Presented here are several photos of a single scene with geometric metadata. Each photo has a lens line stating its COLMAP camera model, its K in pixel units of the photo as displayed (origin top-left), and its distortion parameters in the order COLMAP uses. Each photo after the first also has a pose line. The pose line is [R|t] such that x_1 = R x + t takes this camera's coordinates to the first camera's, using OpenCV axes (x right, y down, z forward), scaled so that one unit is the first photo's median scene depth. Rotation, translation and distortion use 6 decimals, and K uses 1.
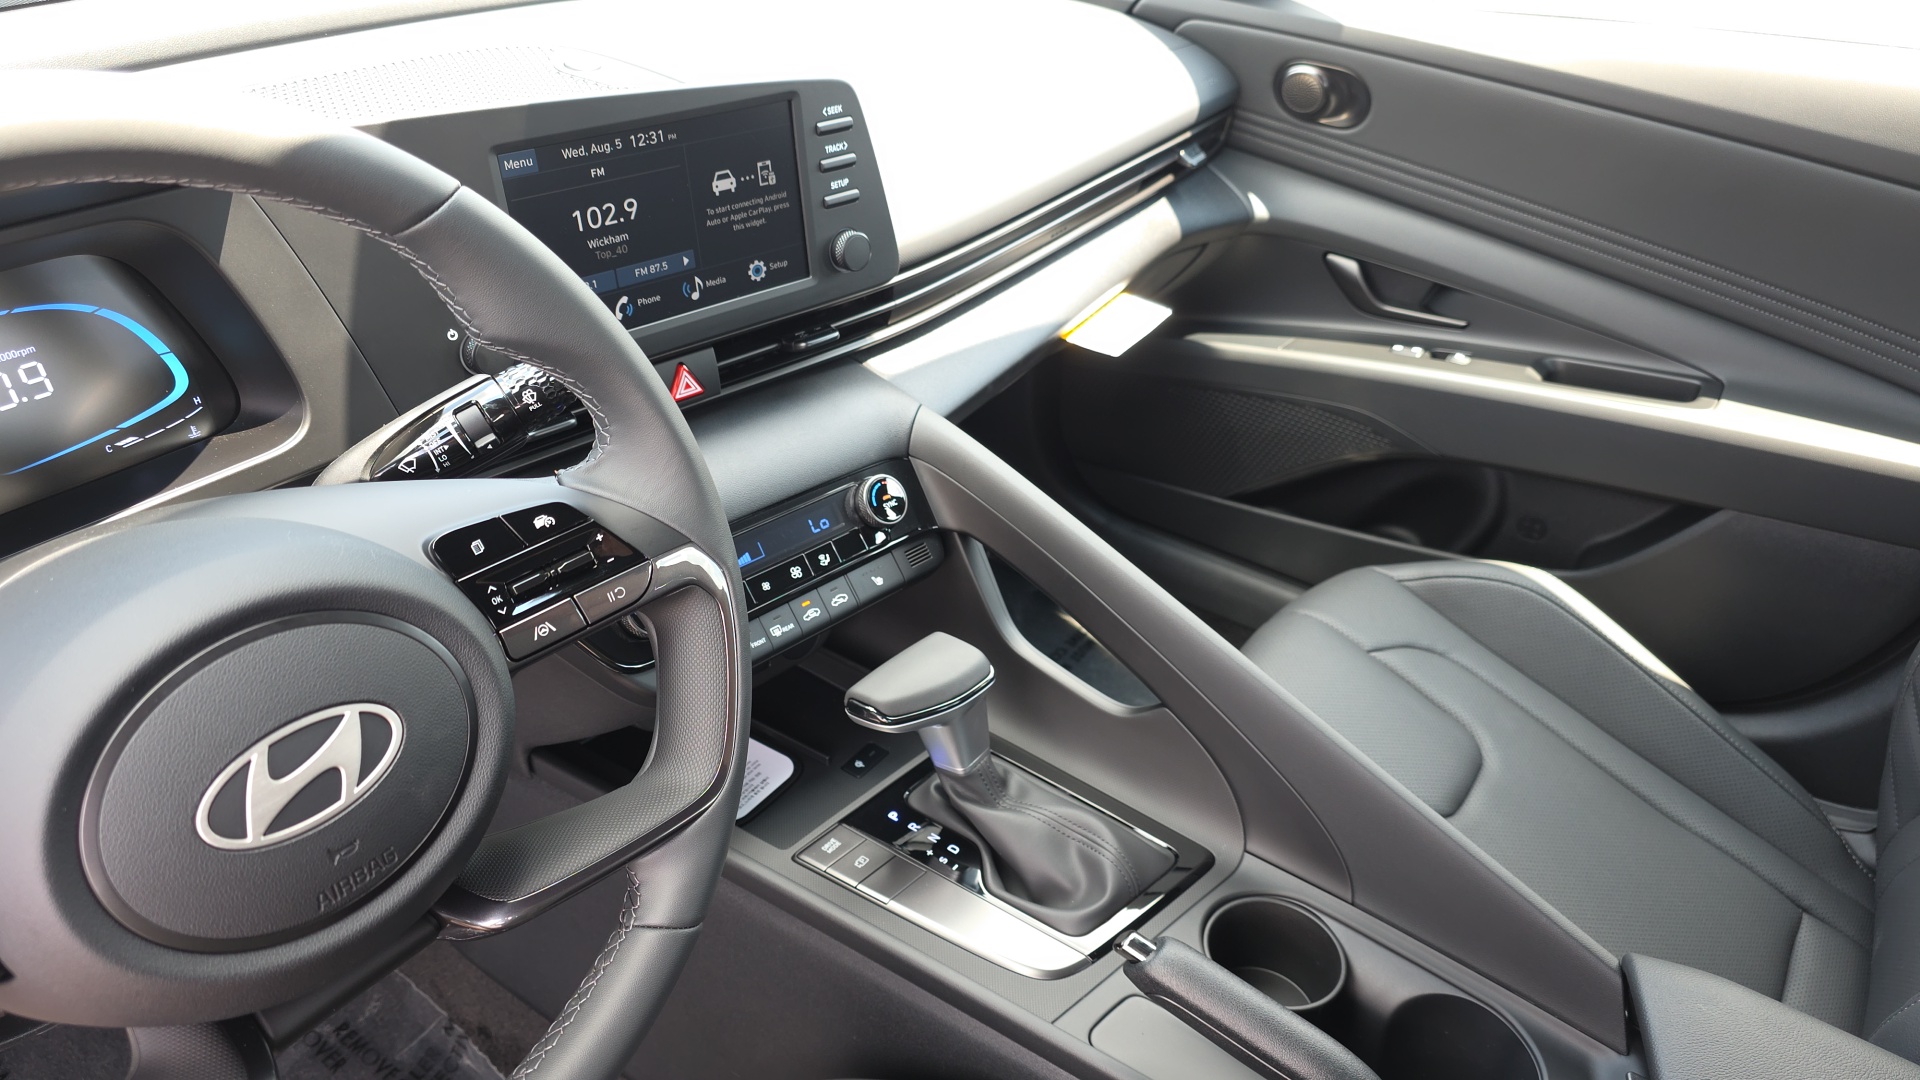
lens RADIAL K [[1300.3, 0, 963.7], [0, 1300.3, 553.9], [0, 0, 1]] dist [0.044891, -0.046039]
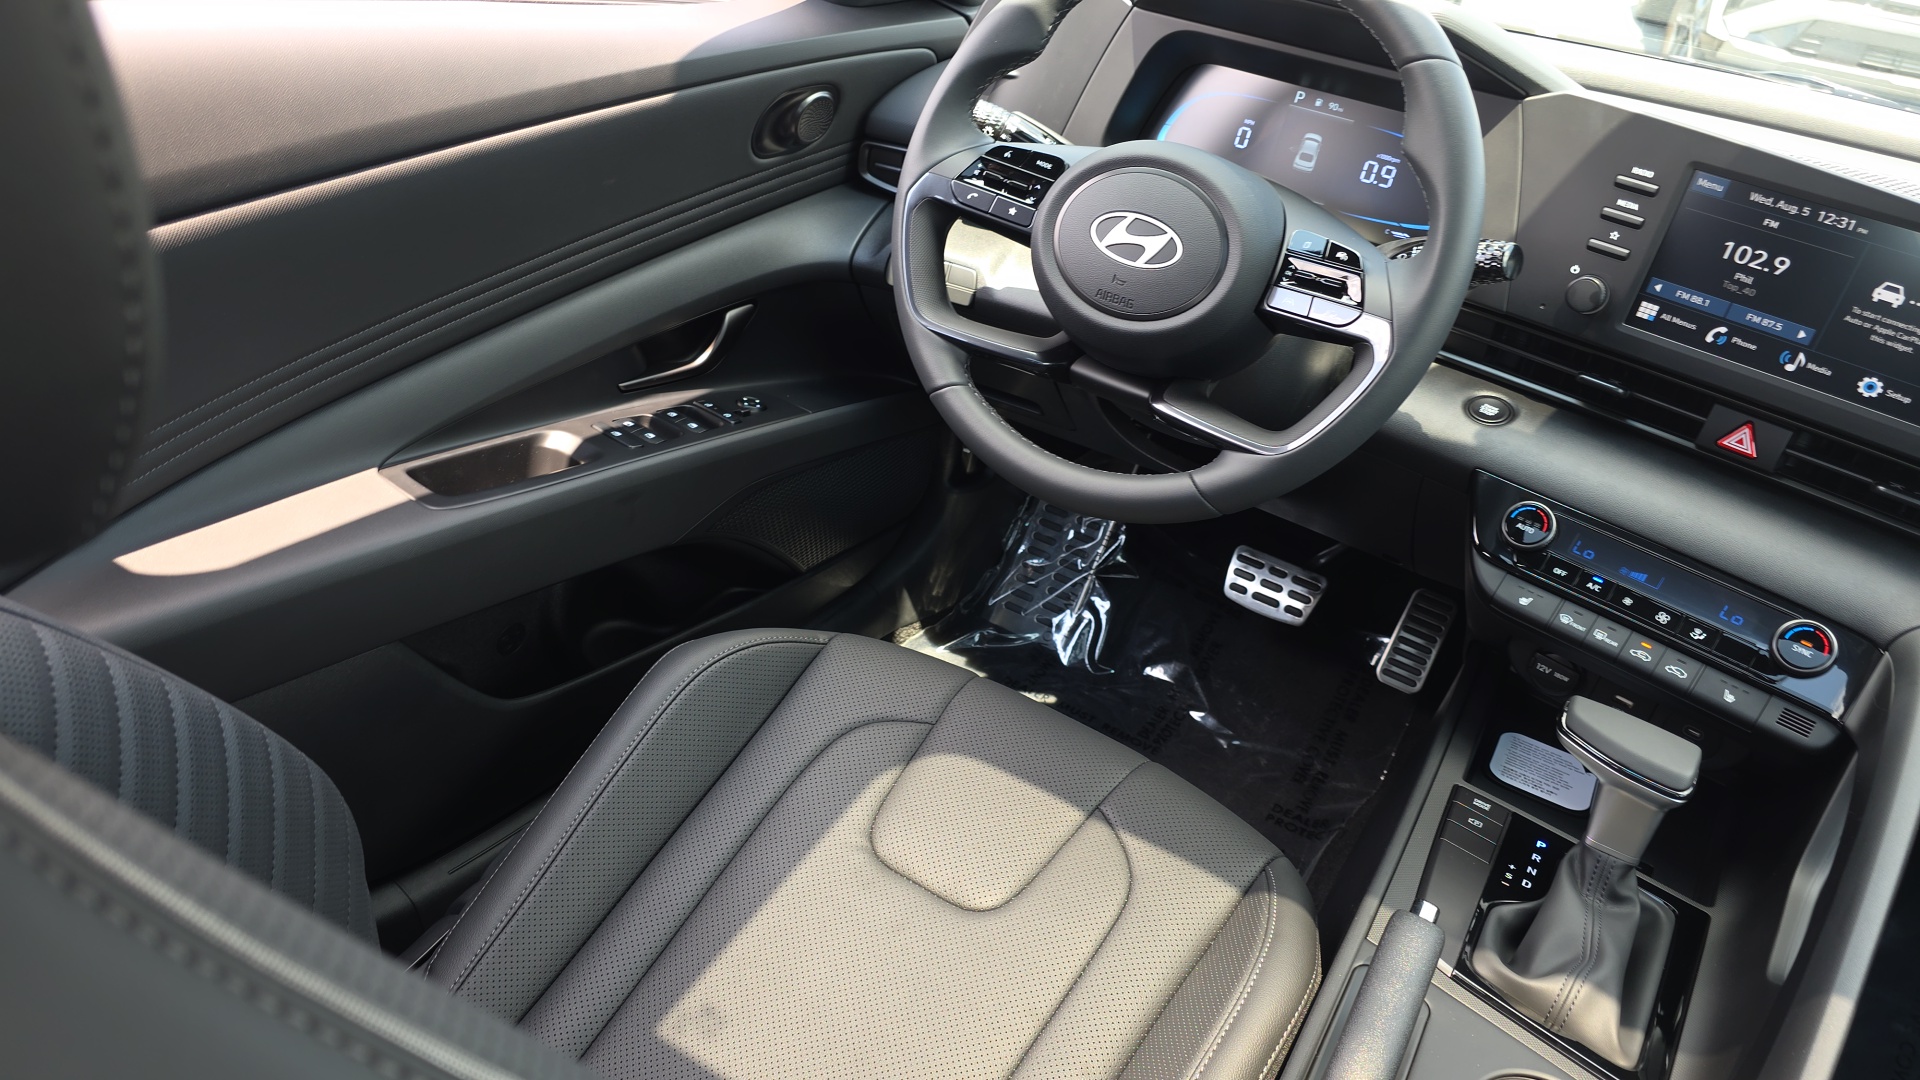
lens RADIAL K [[1309.6, 0, 977.8], [0, 1309.6, 559.3], [0, 0, 1]] dist [0.065483, -0.063868]
pose [[0.072096, 0.497165, -0.864655, 0.783560], [-0.658250, 0.675023, 0.333244, -0.011560], [0.749339, 0.545134, 0.375925, 0.151191]]
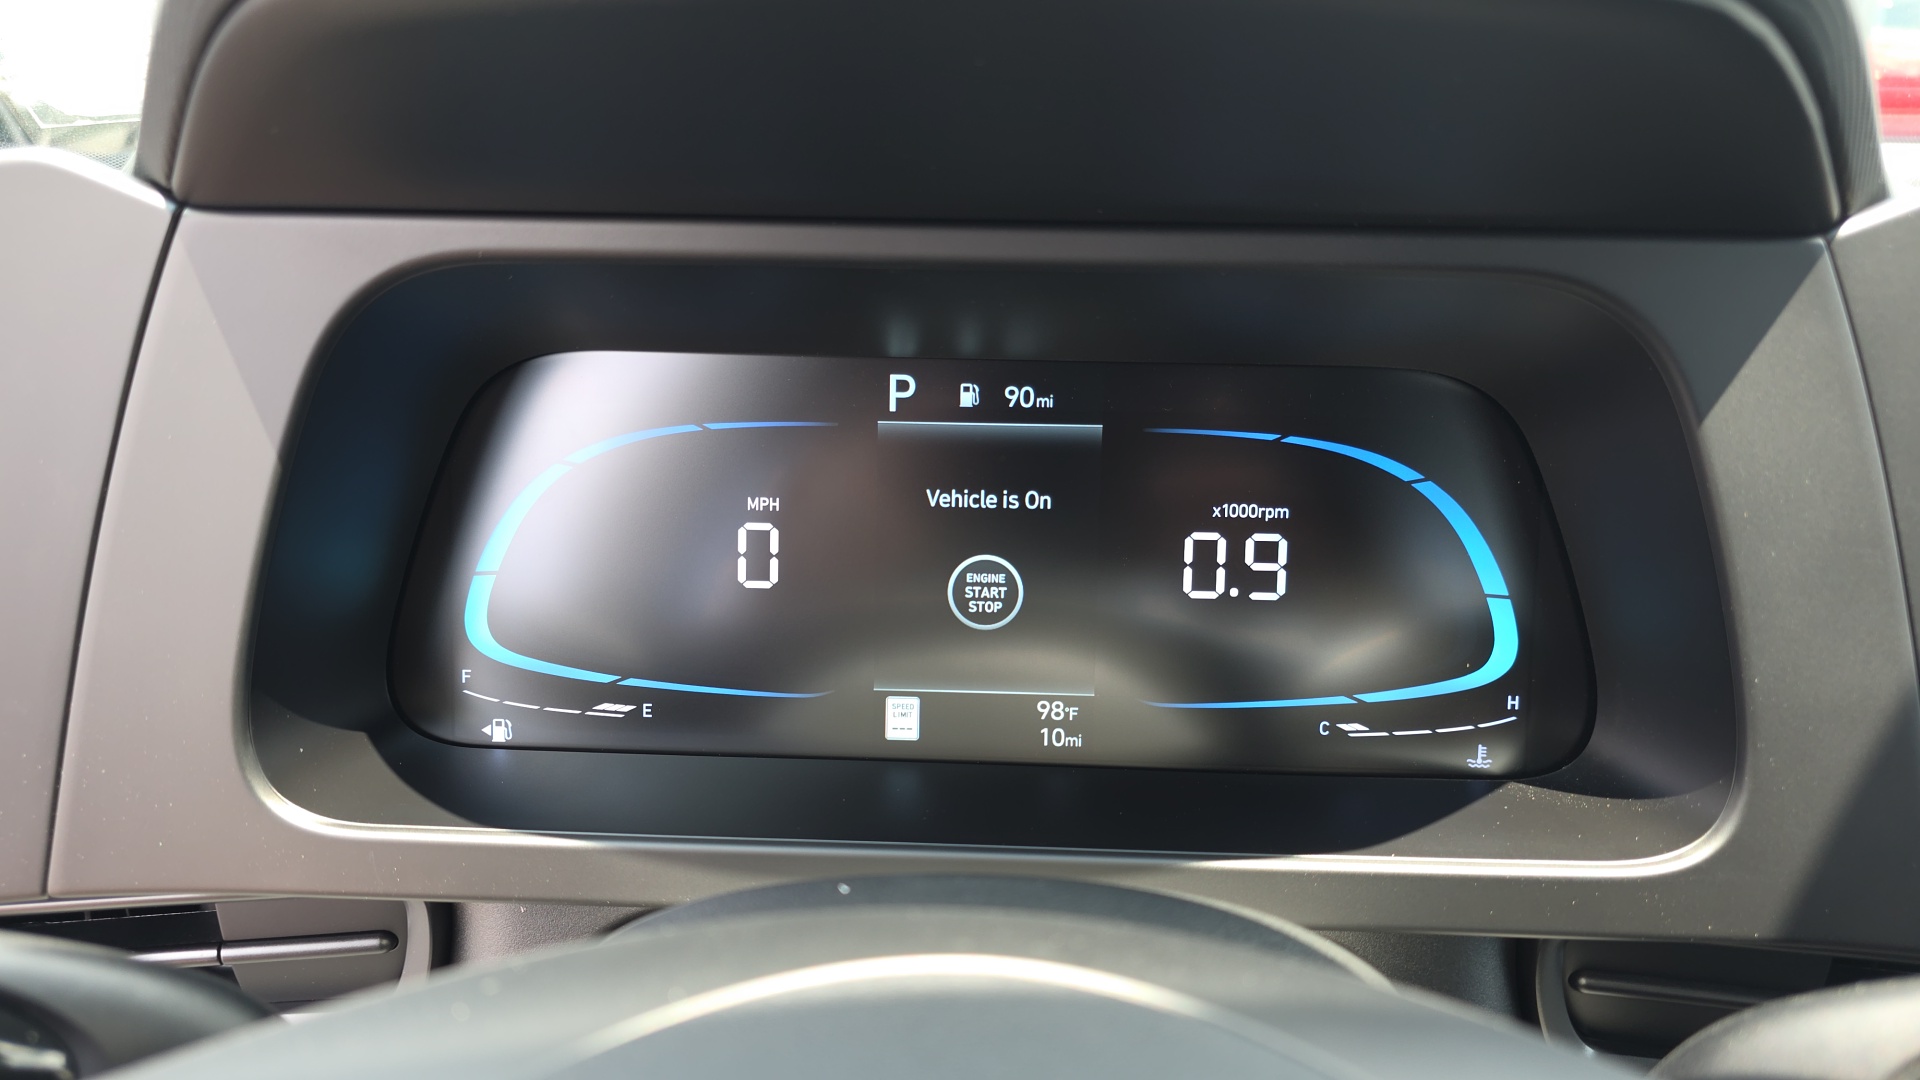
lens RADIAL K [[1303.5, 0, 946.2], [0, 1303.5, 558.1], [0, 0, 1]] dist [0.094143, -0.124799]
pose [[0.576327, 0.252502, -0.777232, -0.271850], [-0.445007, 0.894663, -0.039327, -0.041451], [0.685431, 0.368539, 0.627984, 0.426379]]
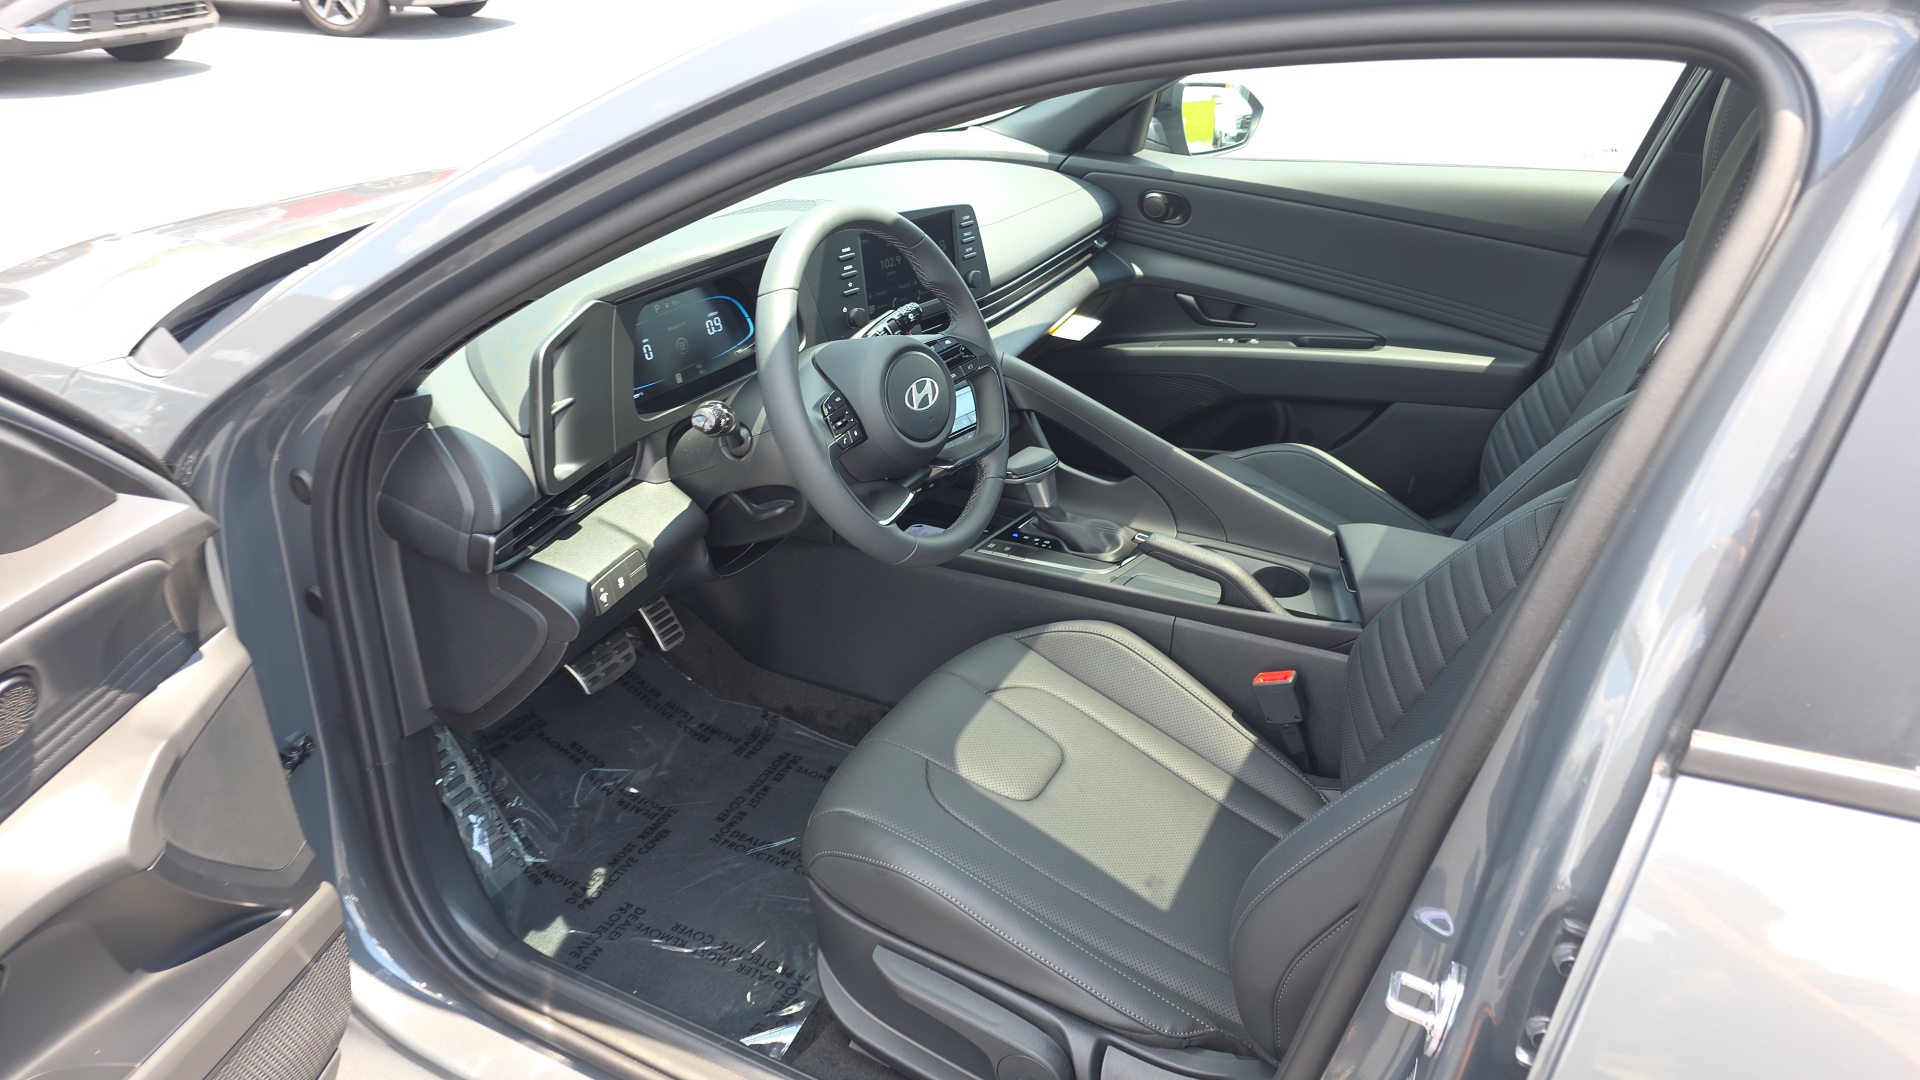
lens RADIAL K [[1263.5, 0, 955.3], [0, 1263.5, 510.2], [0, 0, 1]] dist [0.008436, -0.017955]
pose [[0.991452, -0.080483, 0.102689, -0.392247], [0.093694, 0.986933, -0.131088, 0.459122], [-0.090797, 0.139589, 0.986038, -1.121189]]
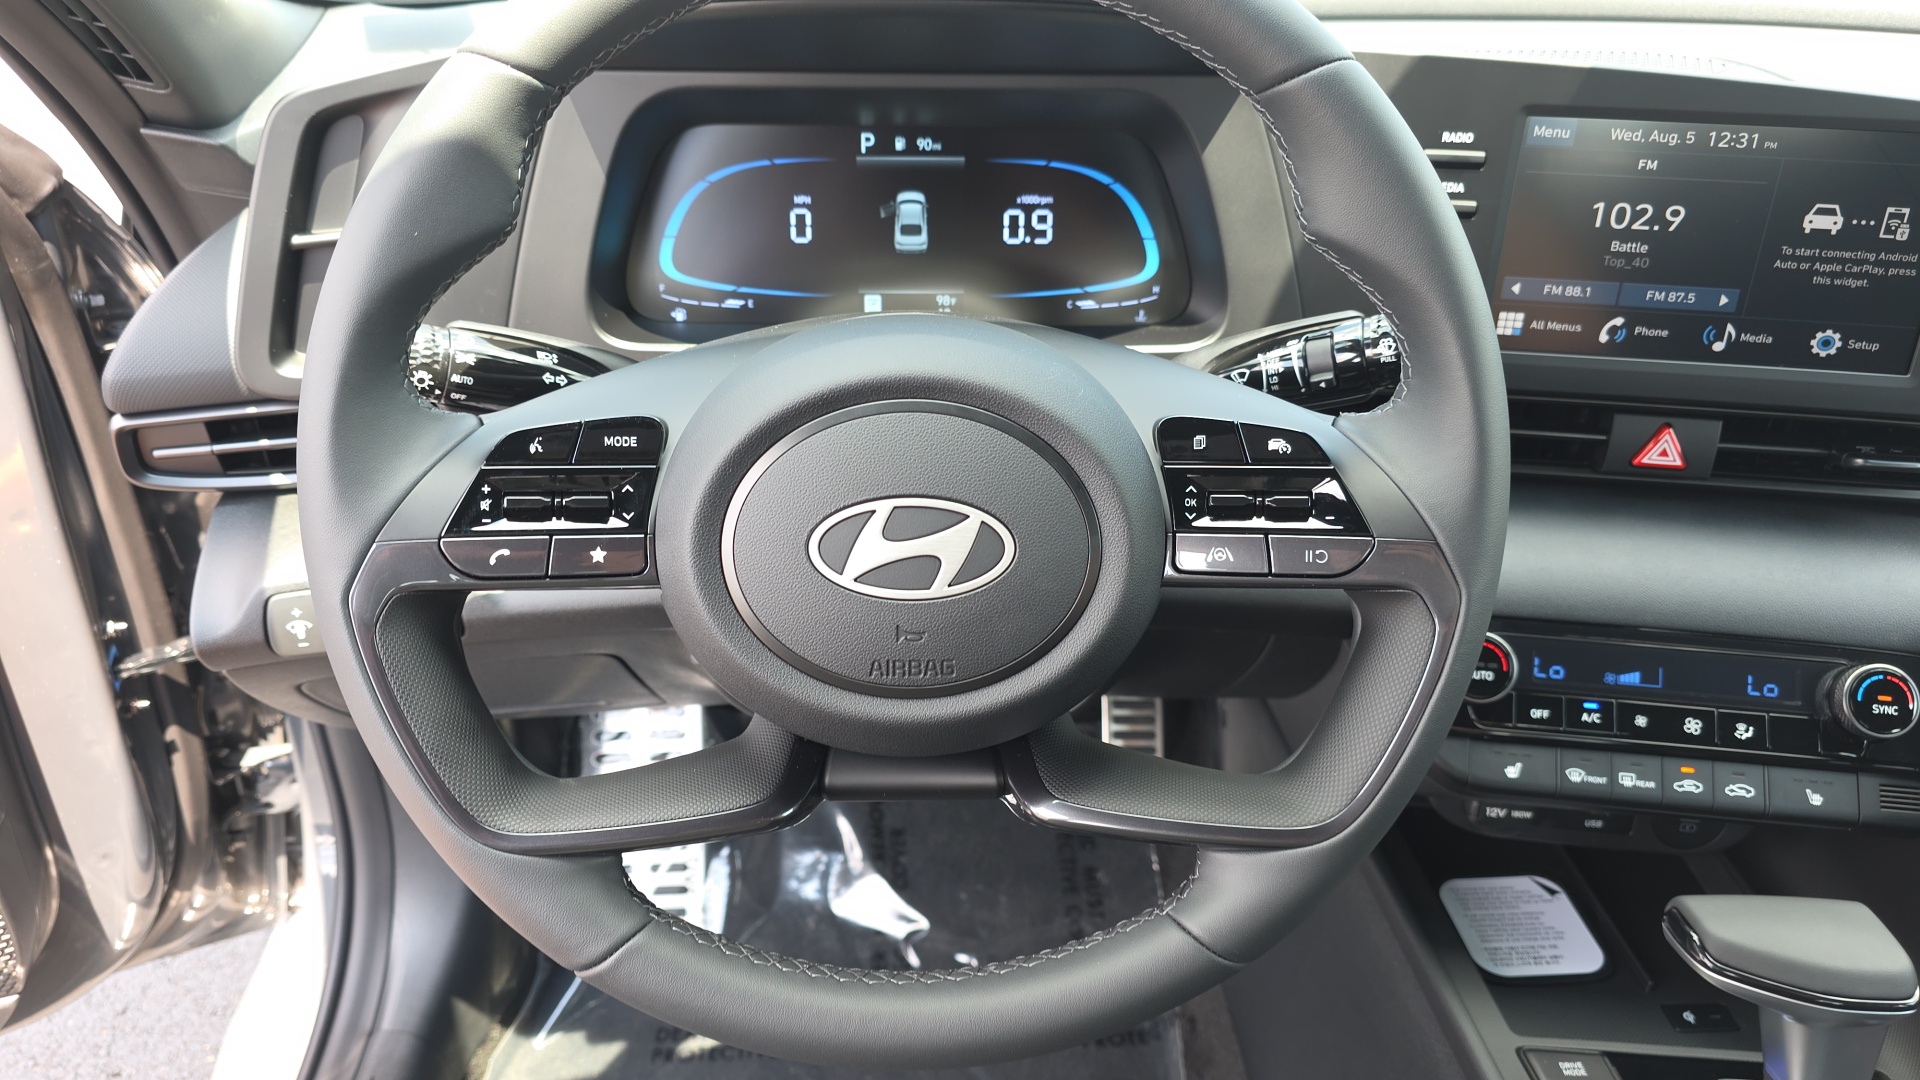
lens RADIAL K [[1321.2, 0, 956.4], [0, 1321.2, 531.5], [0, 0, 1]] dist [0.037963, -0.051619]
pose [[0.606458, 0.363221, -0.707304, 0.122239], [-0.425772, 0.899625, 0.096917, 0.020623], [0.671511, 0.242374, 0.700234, 0.153239]]
